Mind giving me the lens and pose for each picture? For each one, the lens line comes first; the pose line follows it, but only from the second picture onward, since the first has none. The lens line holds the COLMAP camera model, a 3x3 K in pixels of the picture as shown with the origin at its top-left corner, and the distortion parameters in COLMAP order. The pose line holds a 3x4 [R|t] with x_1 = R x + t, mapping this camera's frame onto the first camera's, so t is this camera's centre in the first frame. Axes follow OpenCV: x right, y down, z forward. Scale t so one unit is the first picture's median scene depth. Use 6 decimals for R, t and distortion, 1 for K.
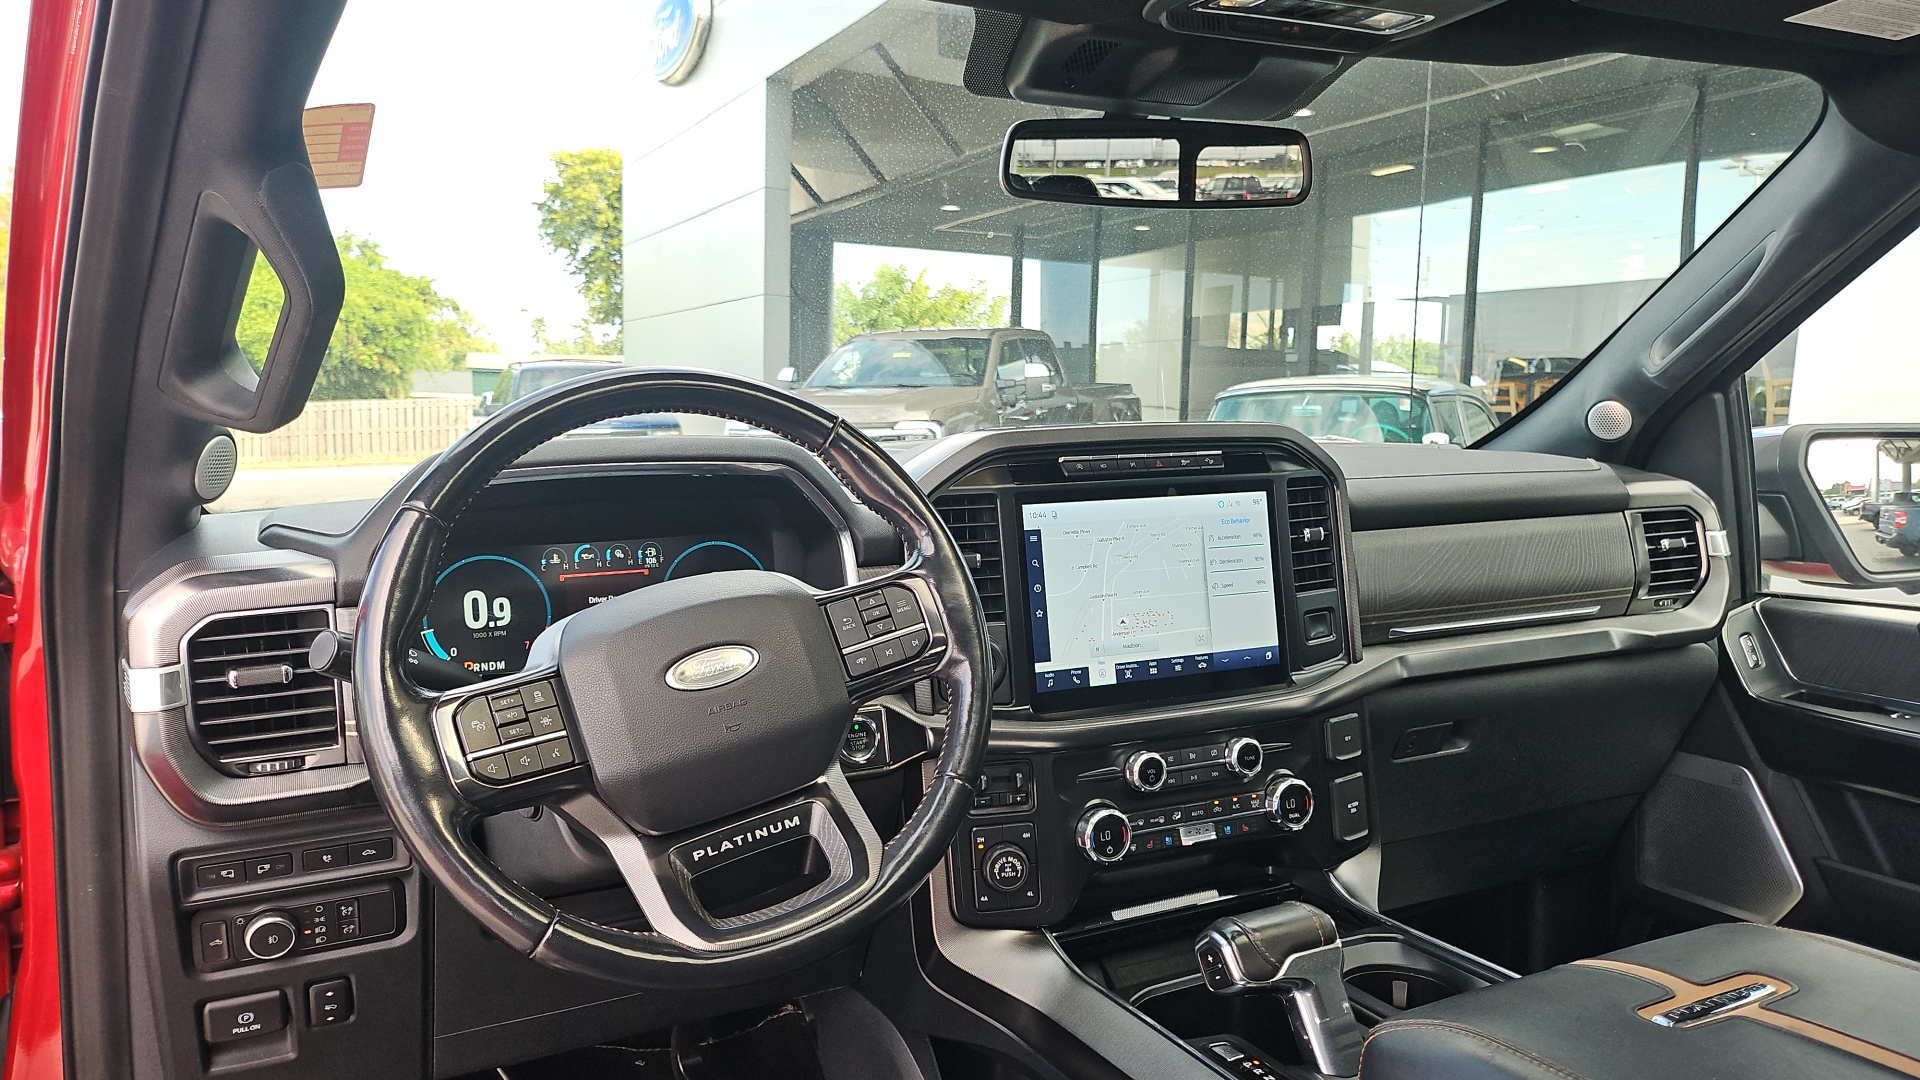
lens RADIAL K [[1363.4, 0, 951.5], [0, 1363.4, 533.6], [0, 0, 1]] dist [0.062232, -0.061616]
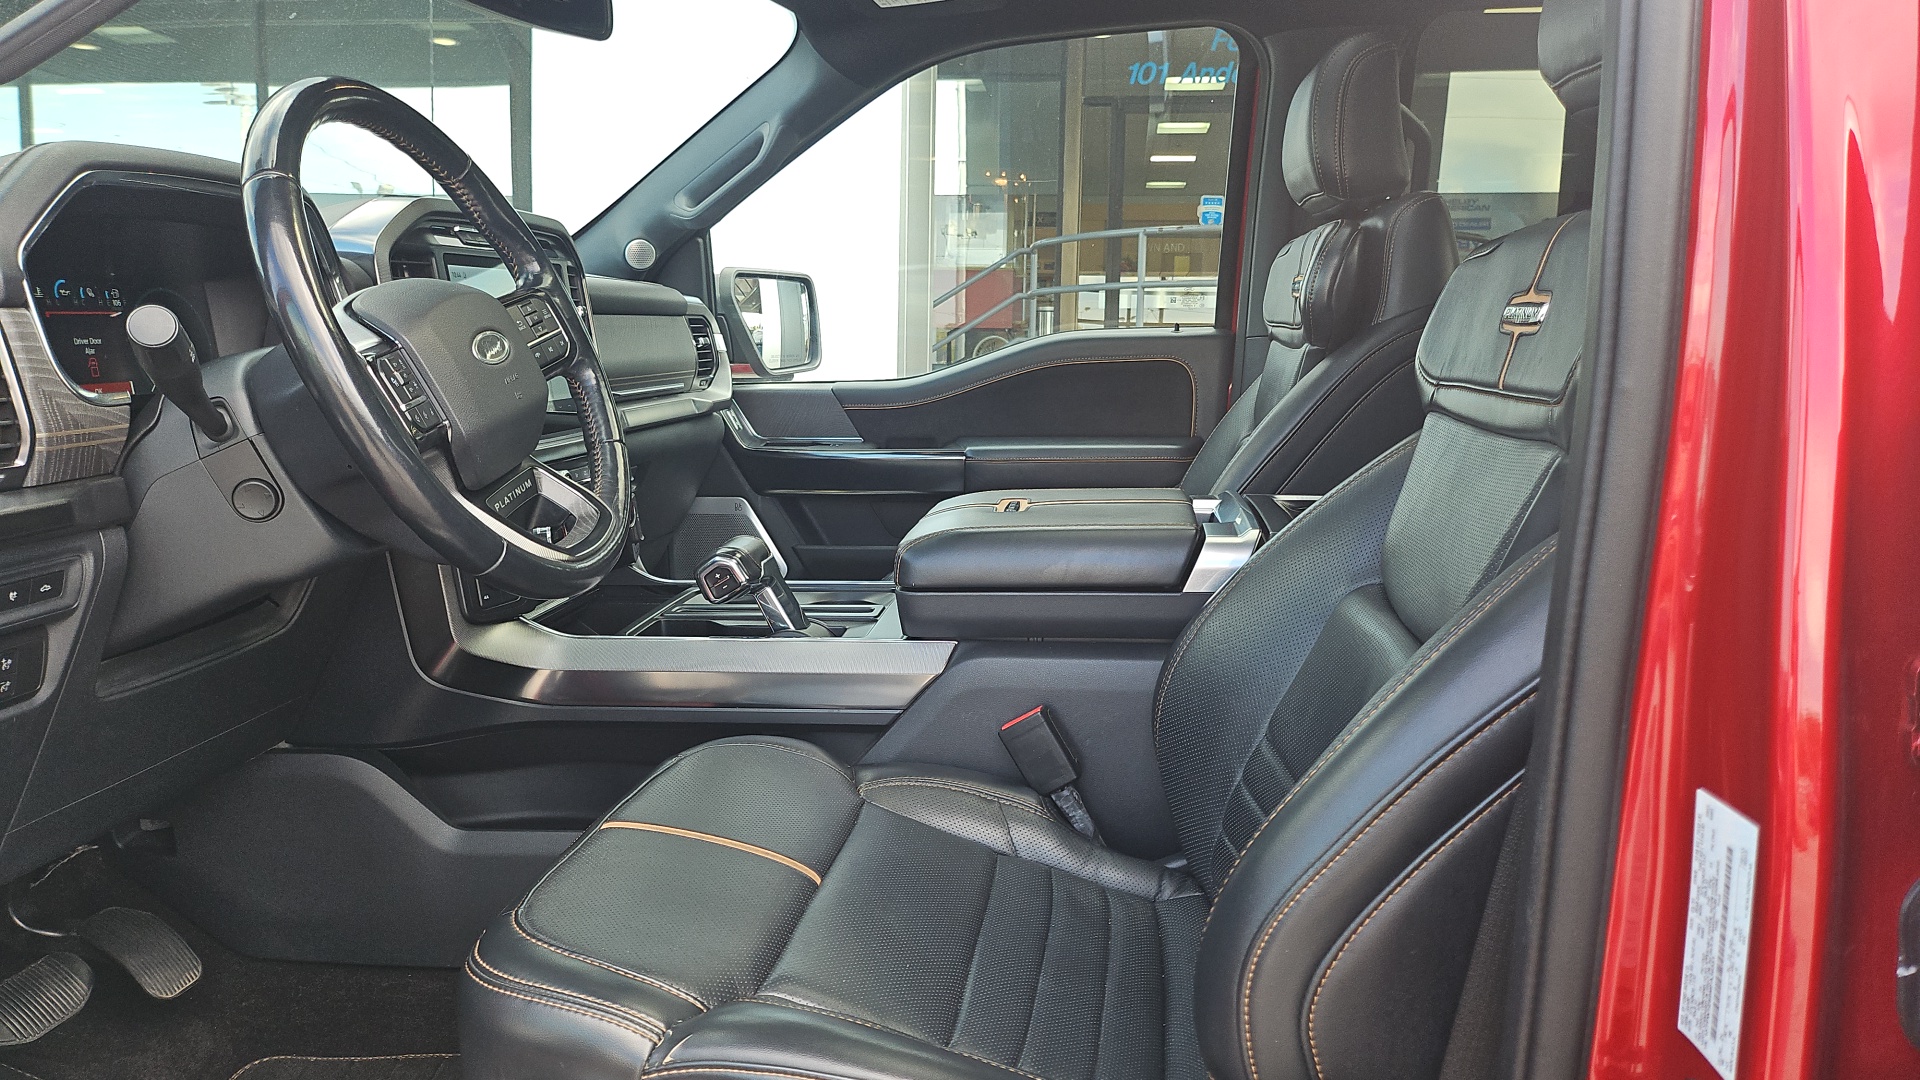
lens RADIAL K [[1363.4, 0, 951.5], [0, 1363.4, 533.6], [0, 0, 1]] dist [0.062232, -0.061616]
pose [[0.552849, -0.113575, 0.825505, -0.697878], [0.074938, 0.993430, 0.086492, 0.136158], [-0.829905, 0.014044, 0.557727, 0.010069]]
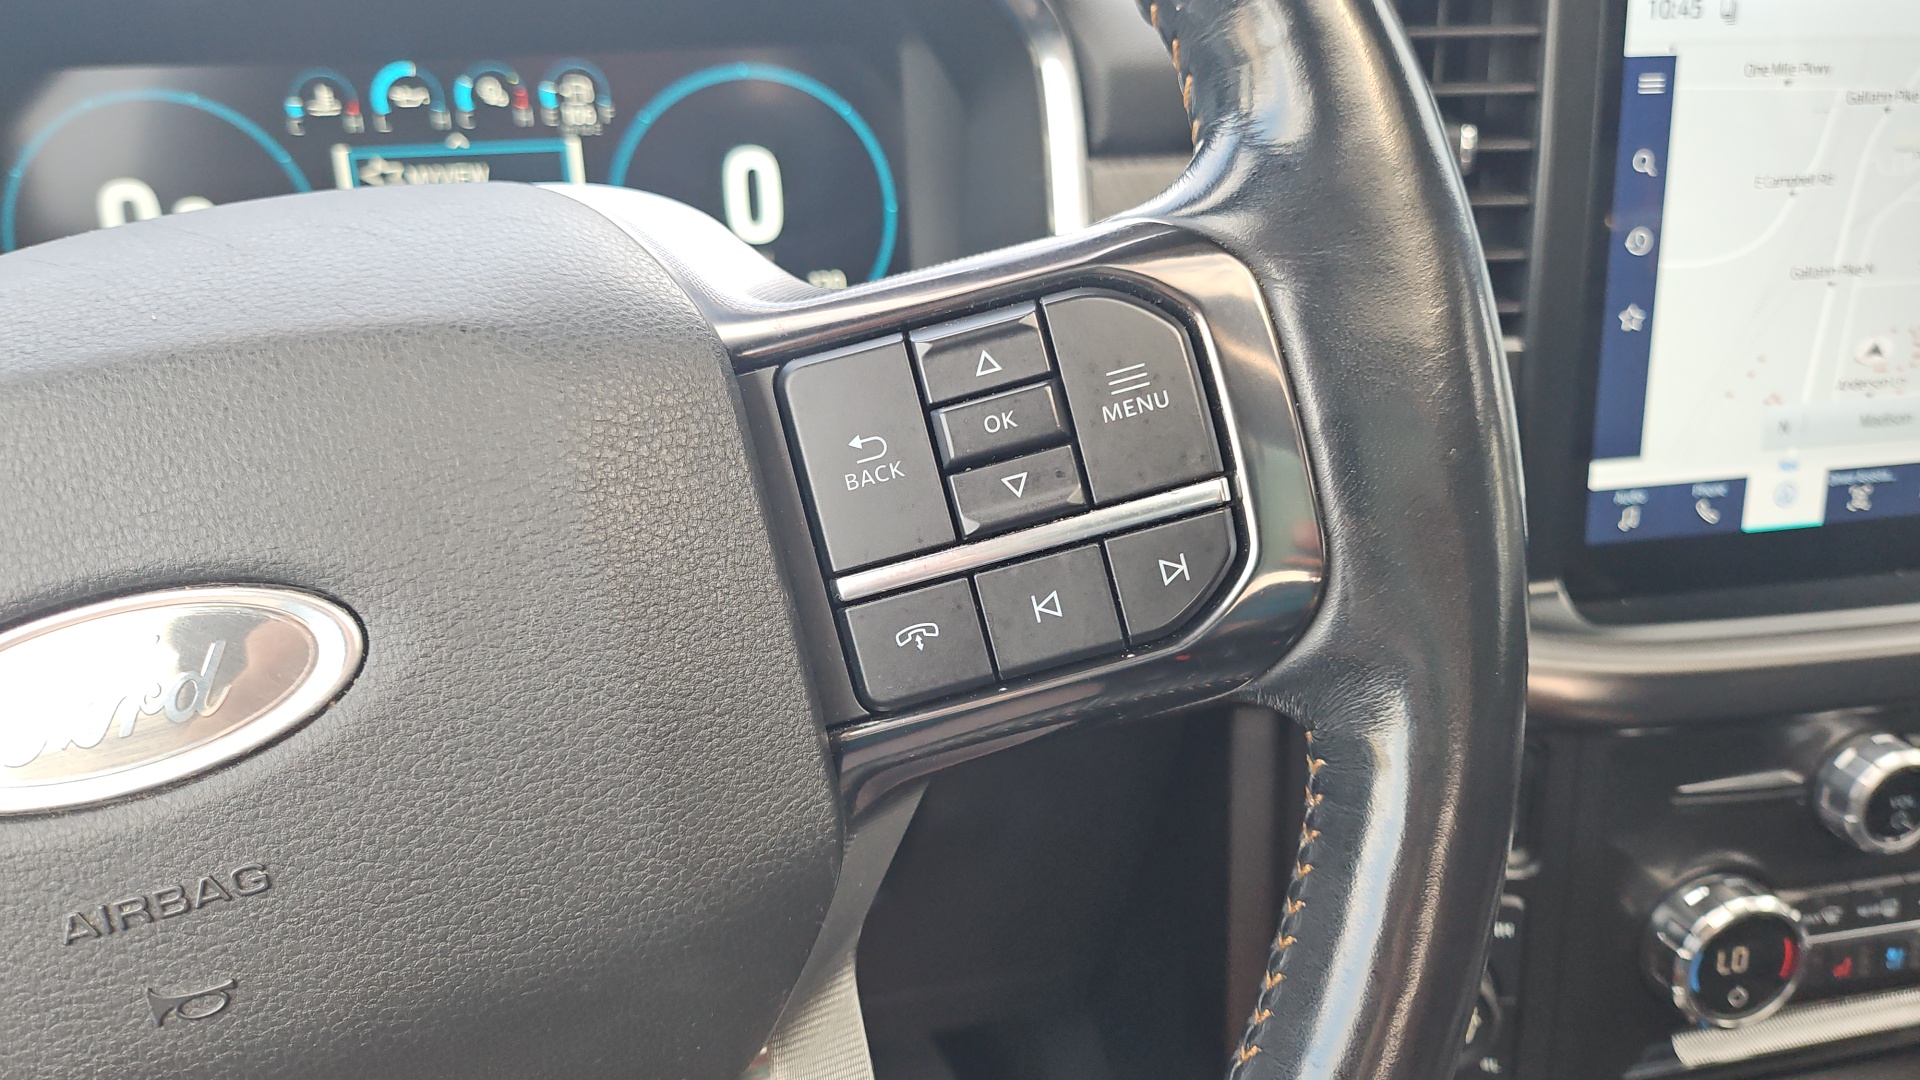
lens RADIAL K [[1453.1, 0, 961.1], [0, 1453.1, 551.0], [0, 0, 1]] dist [0.034640, -0.074338]
pose [[0.966178, 0.105539, -0.235289, -0.004230], [-0.027458, 0.949333, 0.313071, 0.004880], [0.256408, -0.296021, 0.920123, 0.609351]]
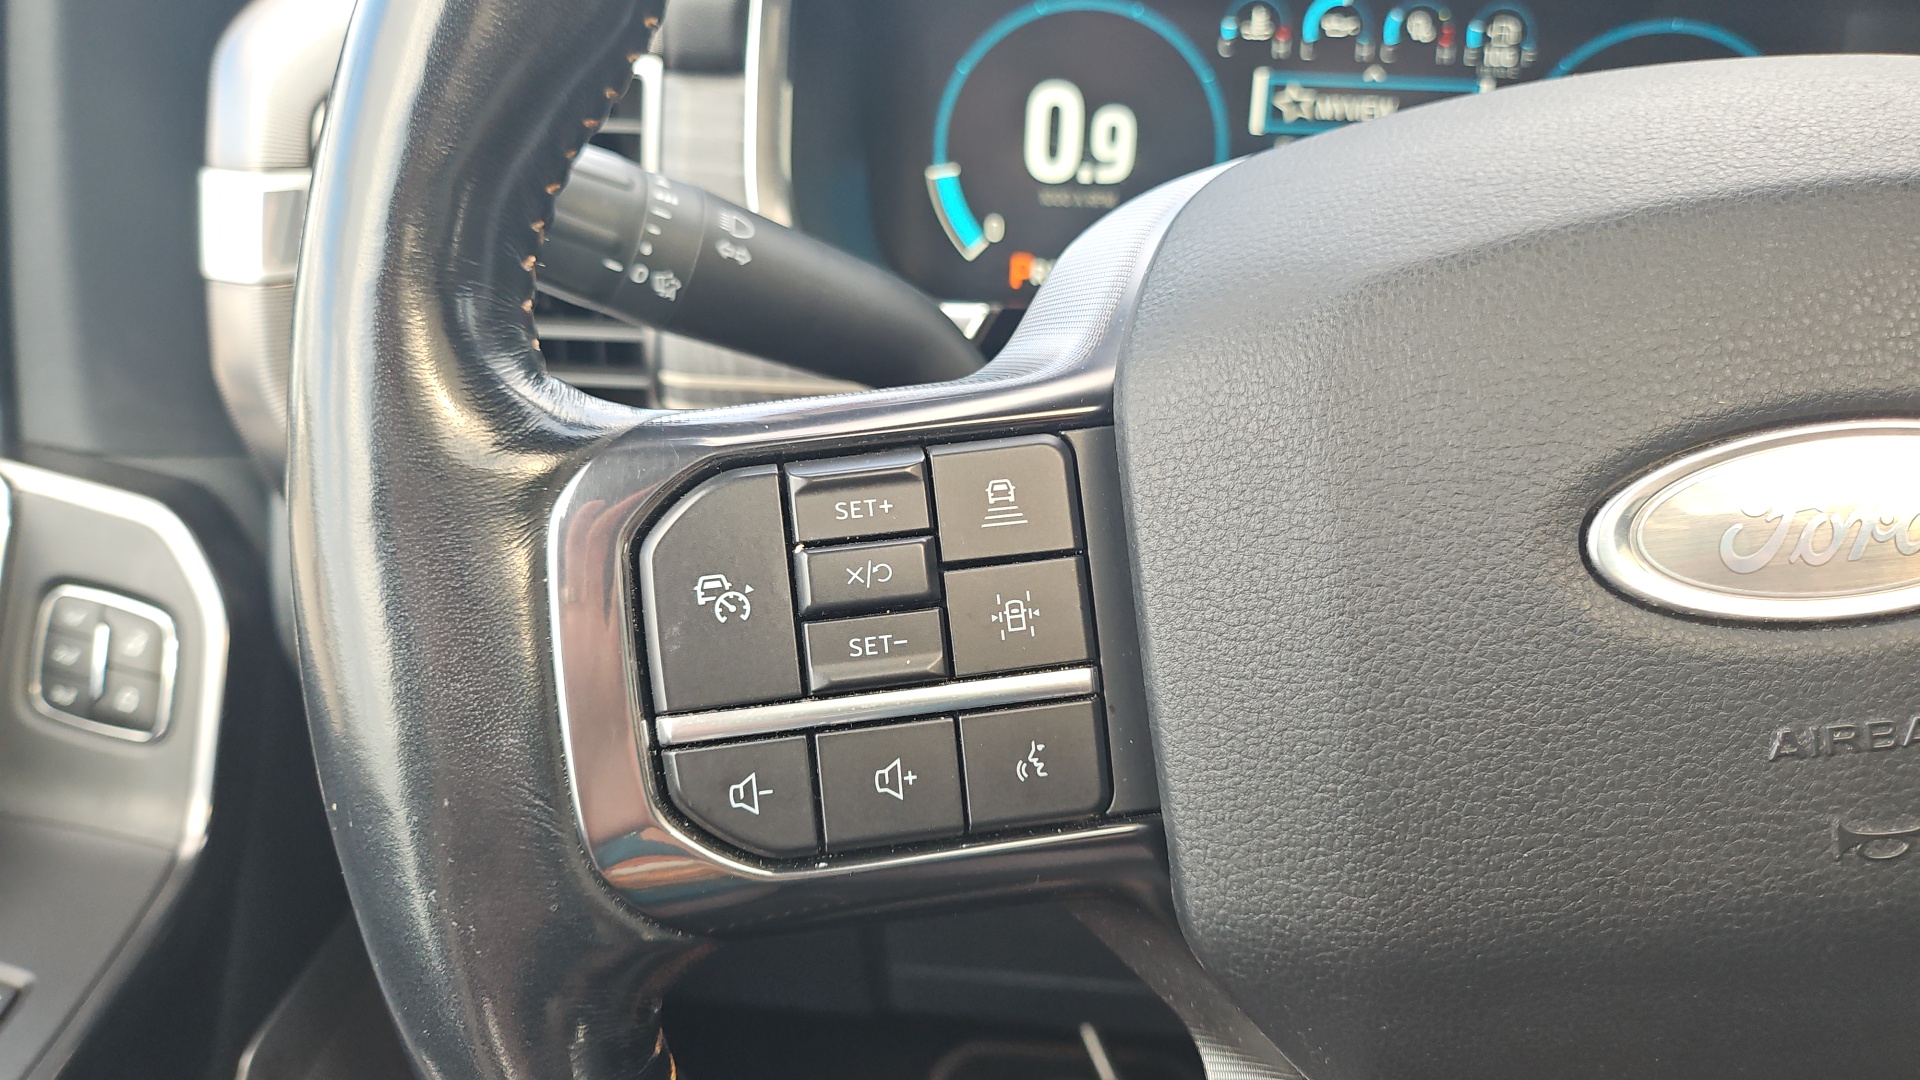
lens RADIAL K [[1453.1, 0, 961.1], [0, 1453.1, 551.0], [0, 0, 1]] dist [0.034640, -0.074338]
pose [[0.866382, 0.237229, -0.439438, -0.138019], [-0.095820, 0.942582, 0.319933, 0.034060], [0.490103, -0.235077, 0.839367, 0.551390]]
